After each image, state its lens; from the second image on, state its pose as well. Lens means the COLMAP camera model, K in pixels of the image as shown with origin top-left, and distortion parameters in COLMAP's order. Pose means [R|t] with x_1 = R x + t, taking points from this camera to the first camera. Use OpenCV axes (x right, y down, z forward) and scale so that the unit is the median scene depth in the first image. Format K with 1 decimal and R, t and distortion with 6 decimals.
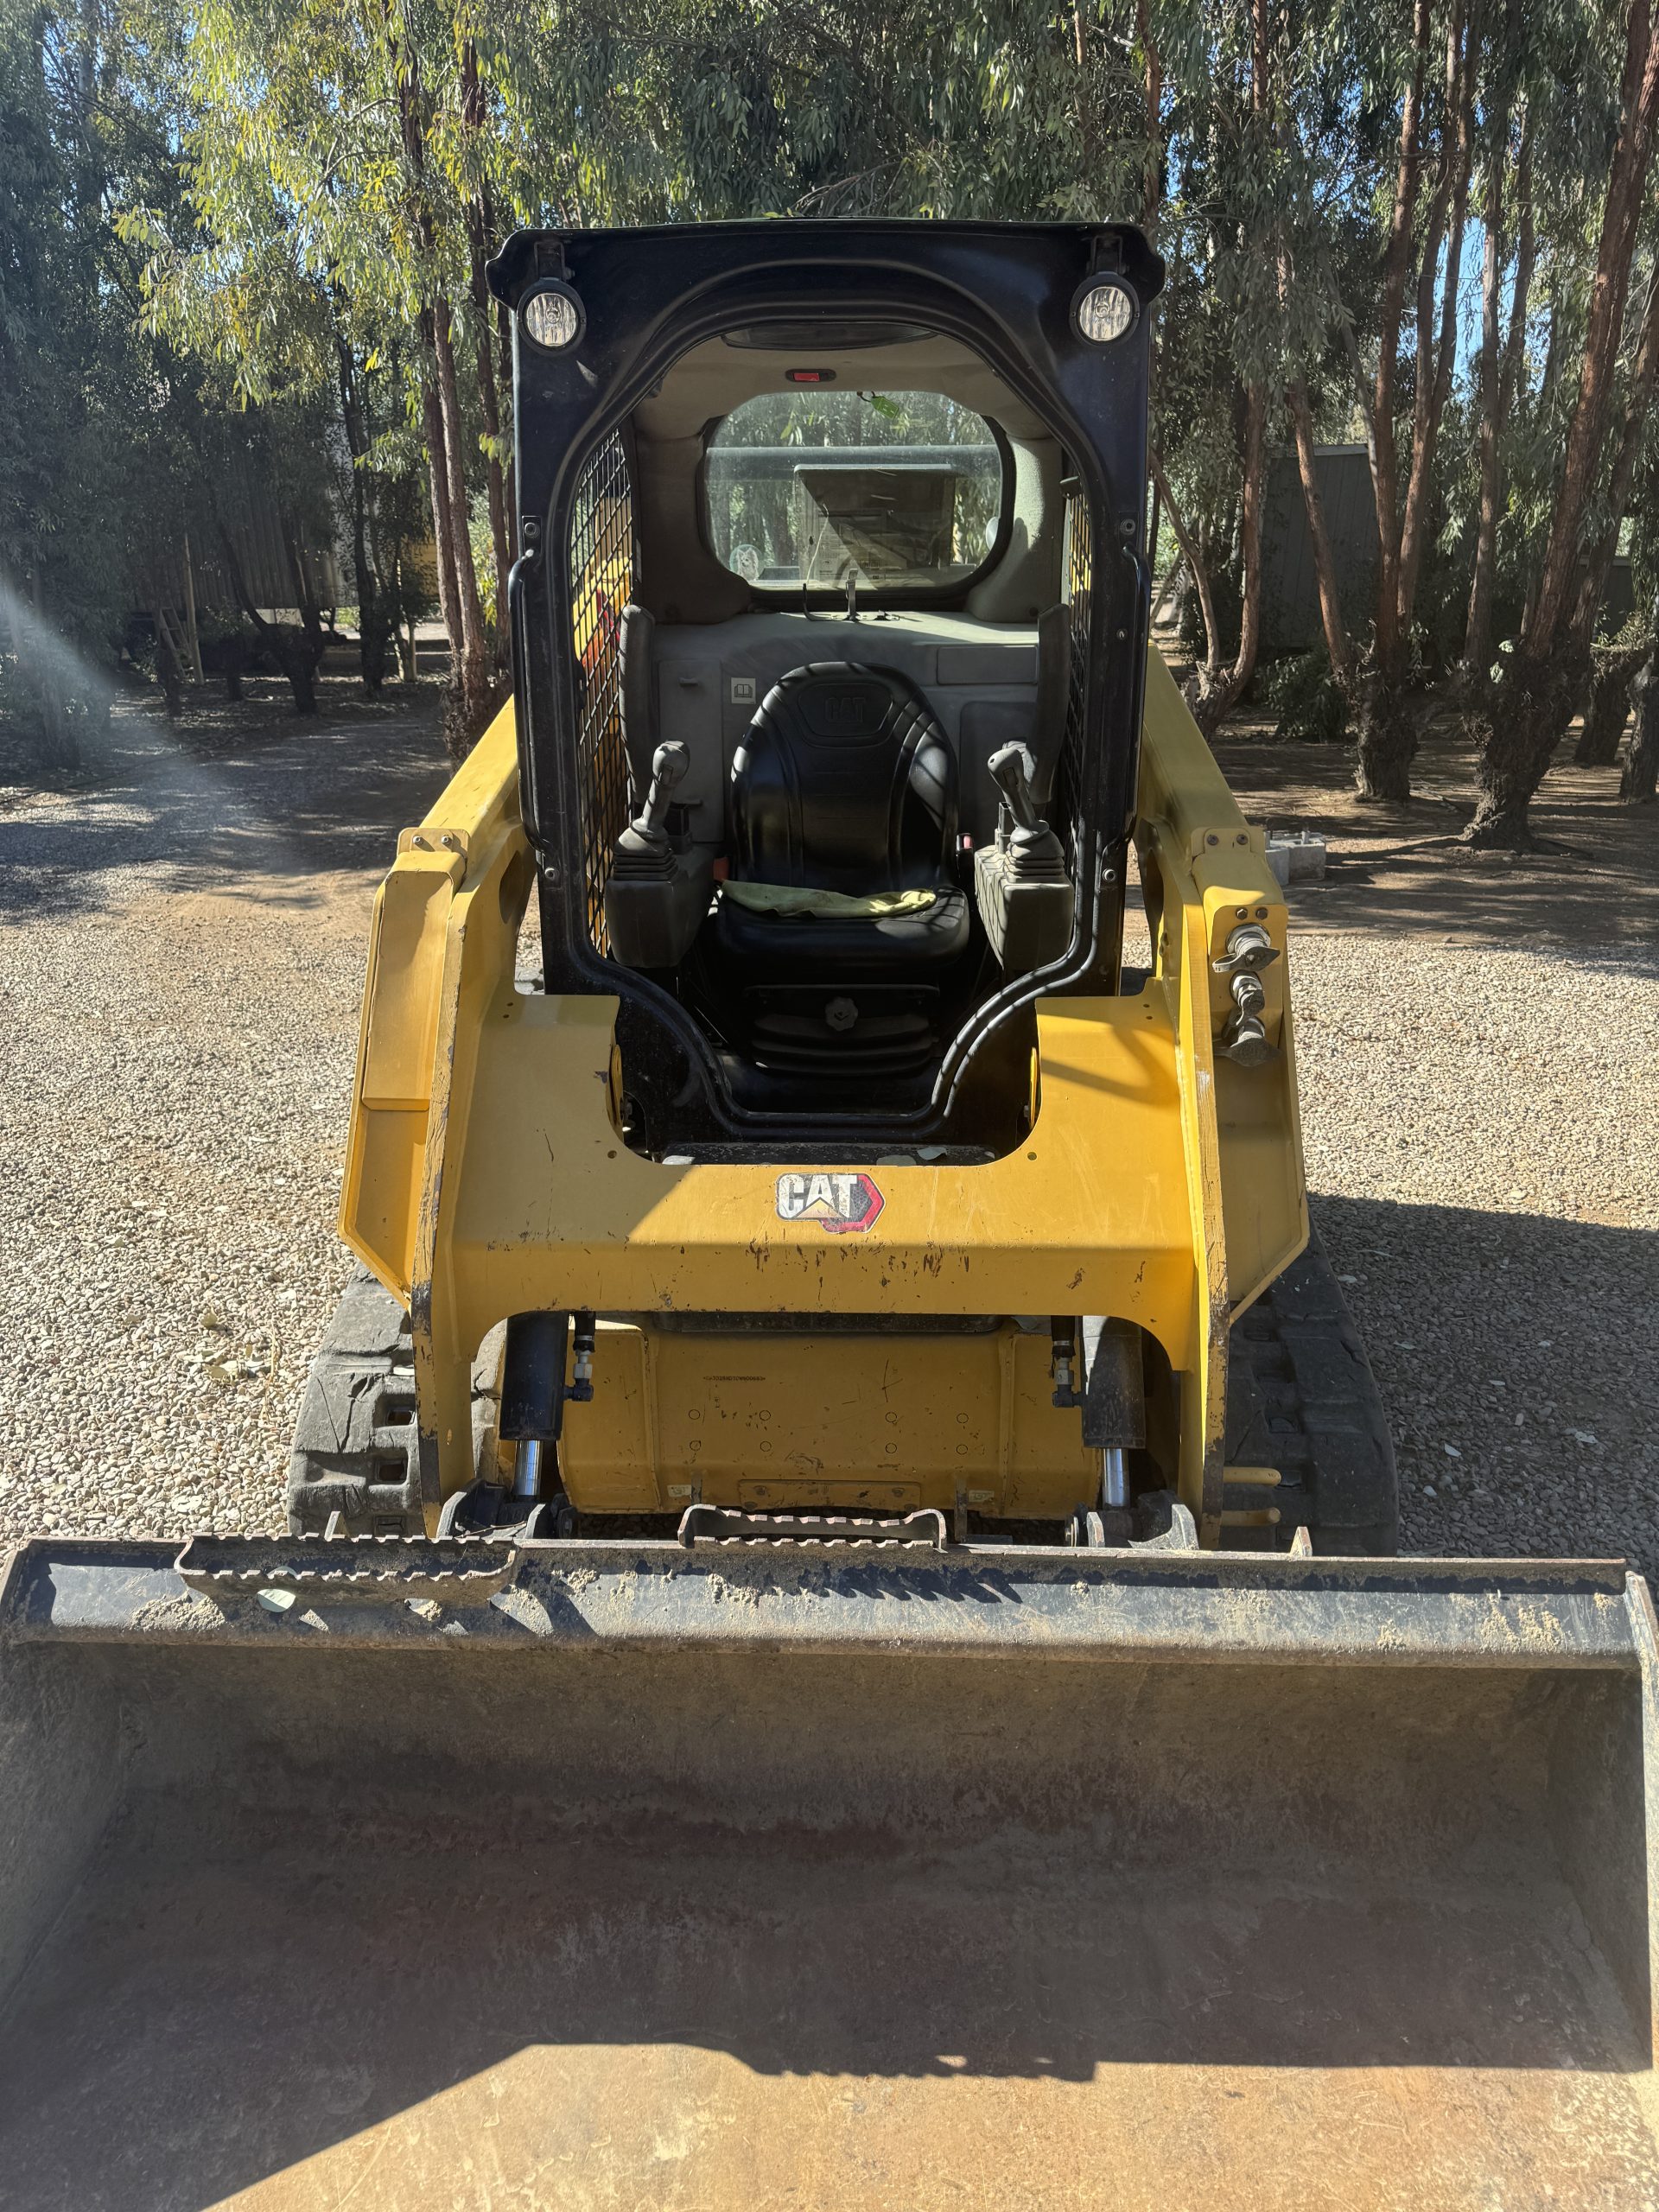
lens RADIAL K [[1607.6, 0, 829.5], [0, 1607.6, 1106.0], [0, 0, 1]] dist [-0.003992, -0.003805]
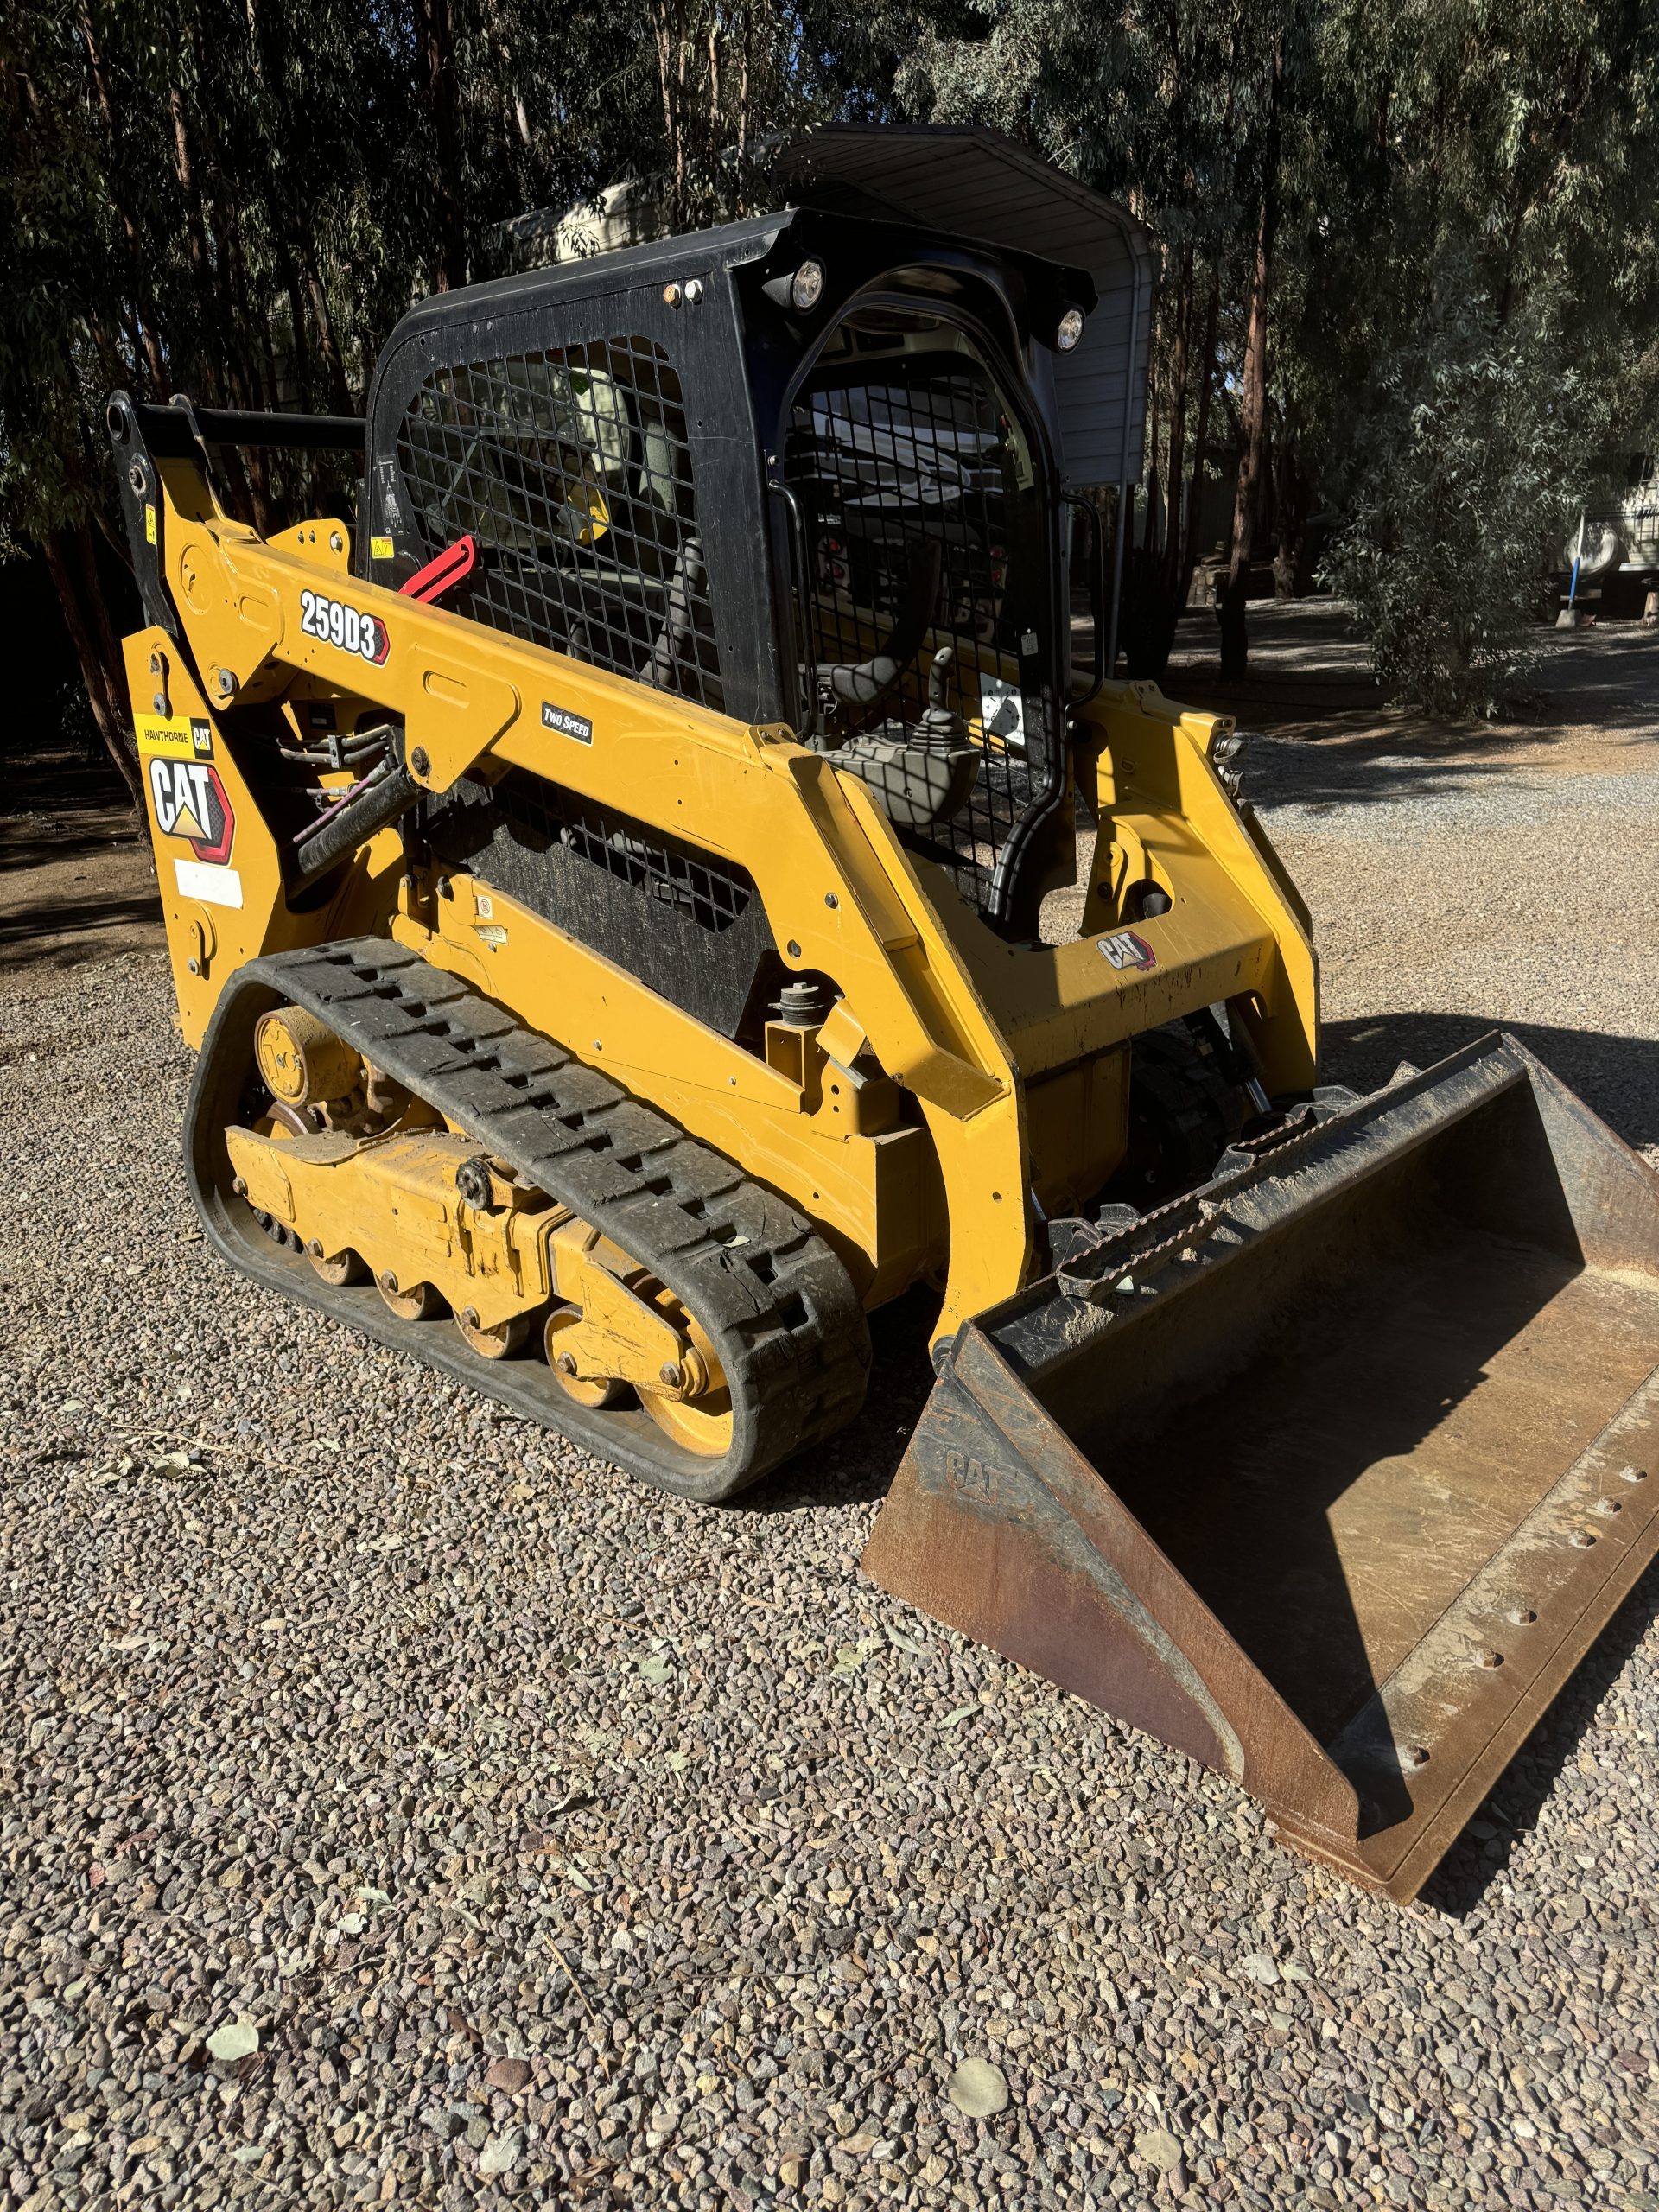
lens RADIAL K [[1607.6, 0, 829.5], [0, 1607.6, 1106.0], [0, 0, 1]] dist [-0.003992, -0.003805]
pose [[0.630796, -0.230103, 0.741046, -1.448974], [0.255727, 0.963313, 0.081438, 0.008766], [-0.732598, 0.138134, 0.666498, 0.321838]]
